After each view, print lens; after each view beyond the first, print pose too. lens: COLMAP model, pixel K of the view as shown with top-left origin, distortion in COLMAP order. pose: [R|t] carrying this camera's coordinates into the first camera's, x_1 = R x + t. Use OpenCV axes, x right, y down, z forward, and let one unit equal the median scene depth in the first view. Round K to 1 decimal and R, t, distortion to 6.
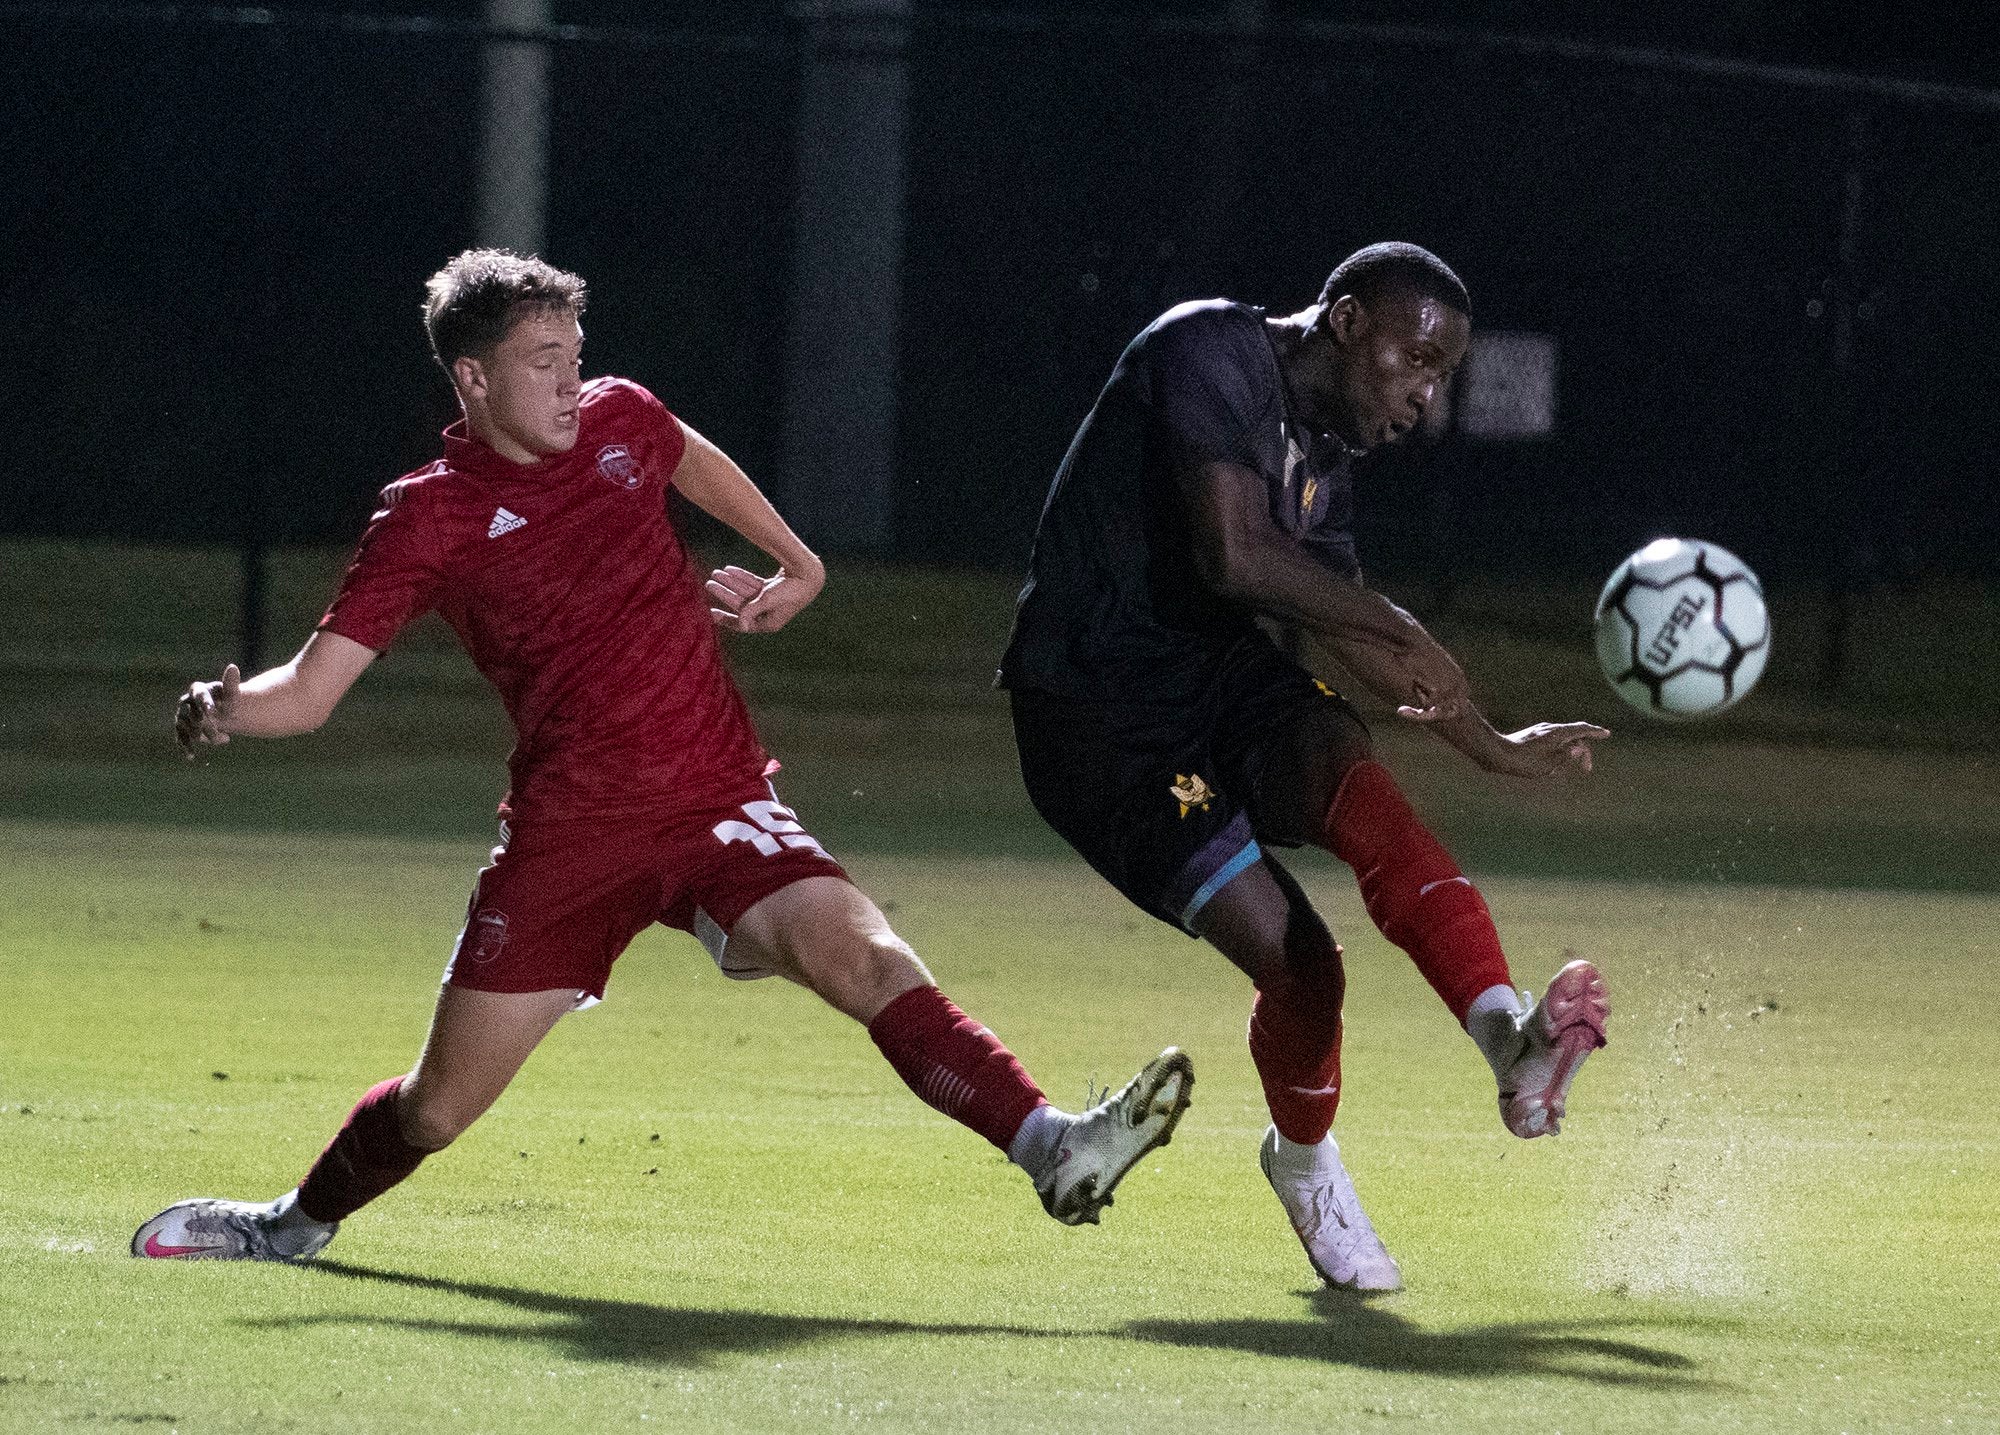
lens RADIAL K [[800.6, 0, 999.8], [0, 800.6, 723.2], [0, 0, 1]] dist [0.000831, -0.000280]
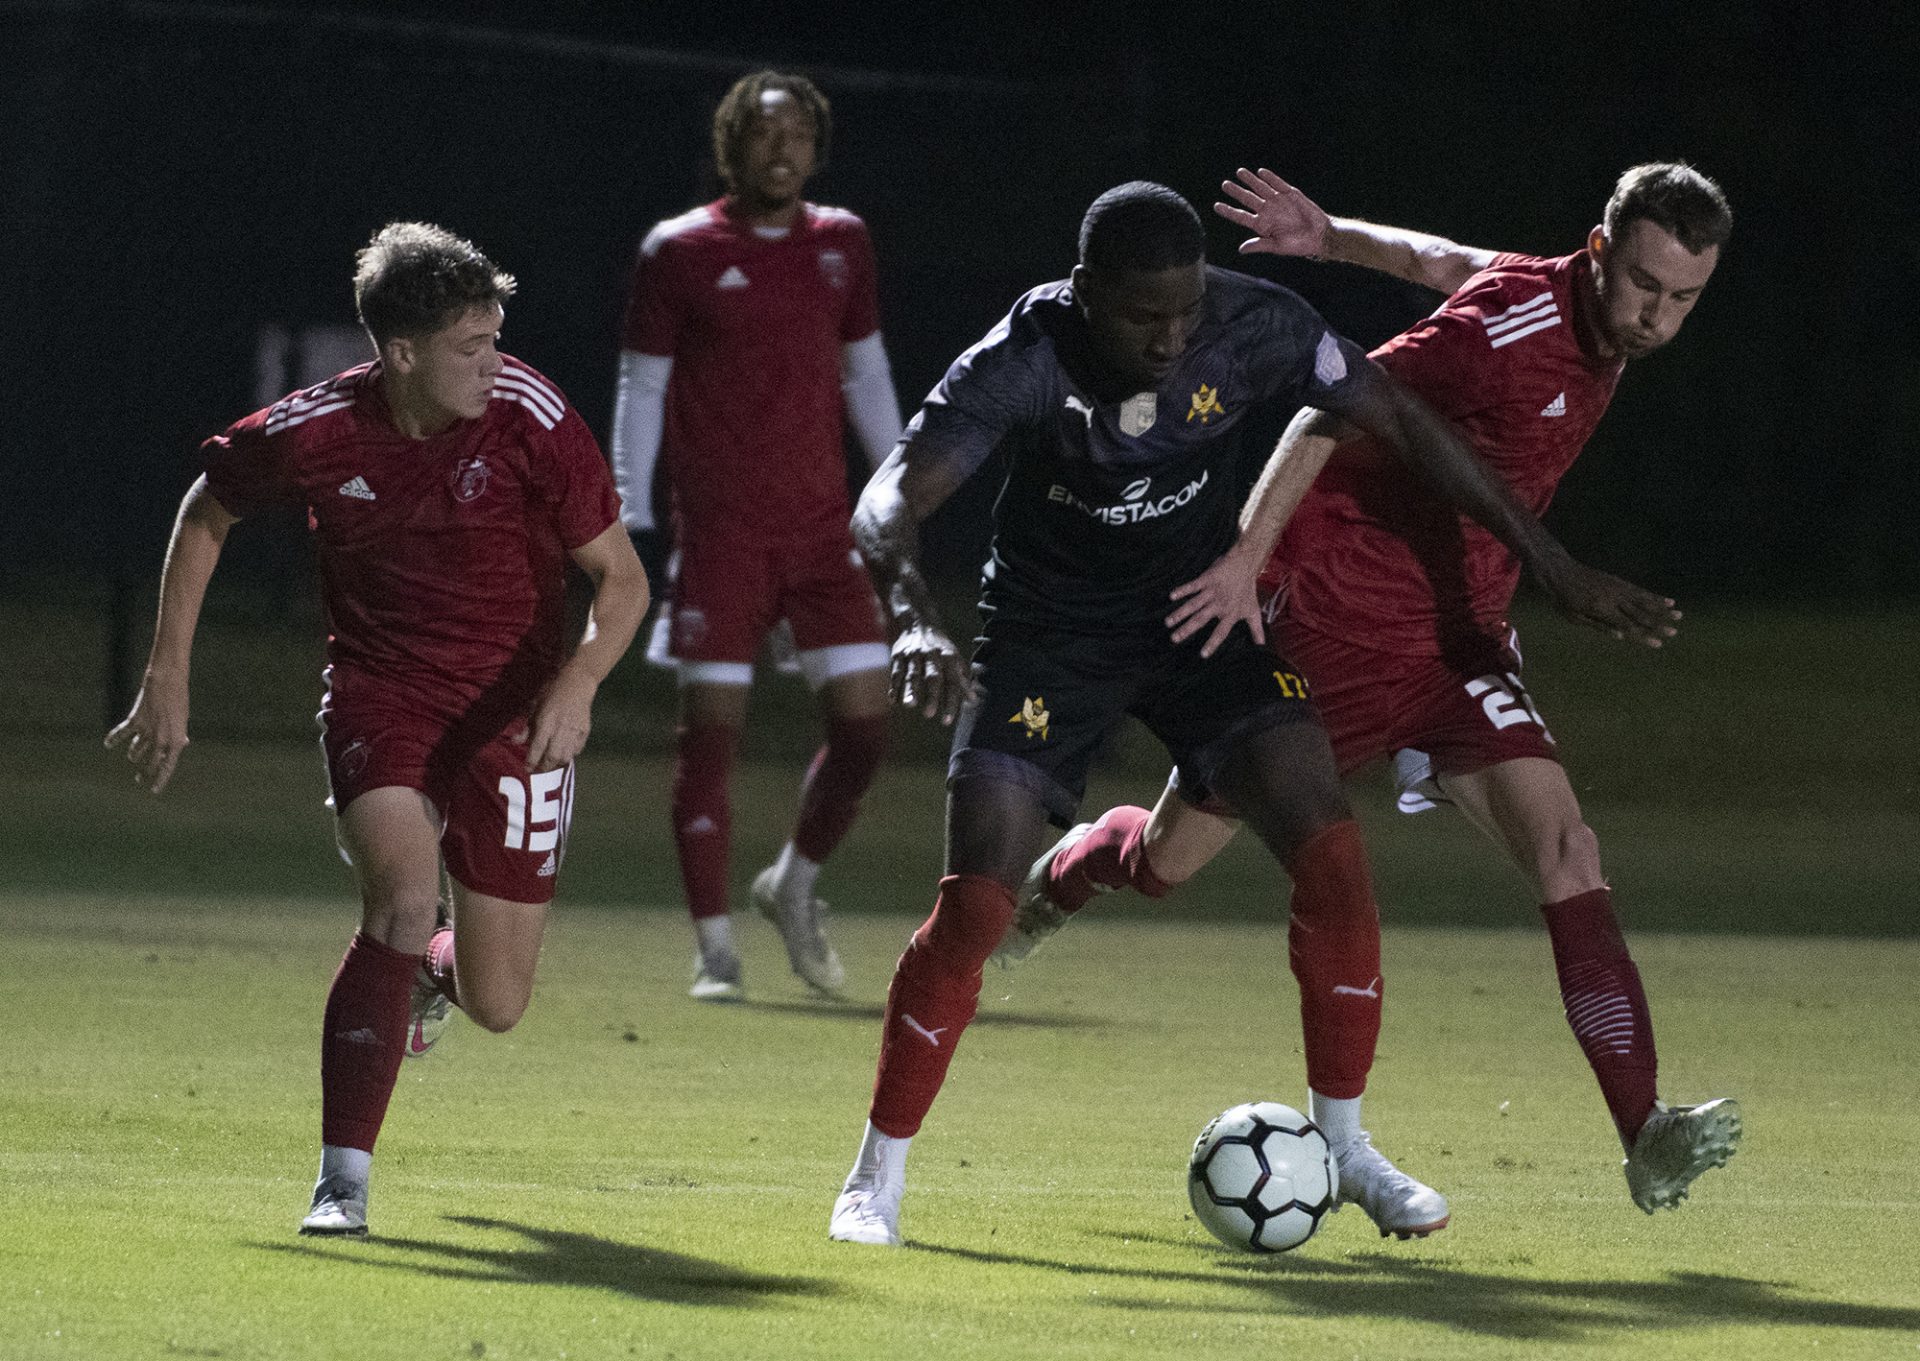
lens RADIAL K [[787.2, 0, 960.0], [0, 787.2, 674.2], [0, 0, 1]] dist [0.000151, -0.000014]
pose [[0.999935, -0.008140, 0.008025, 1.330689], [0.008295, 0.999777, -0.019421, -0.049325], [-0.007865, 0.019486, 0.999779, 0.072059]]
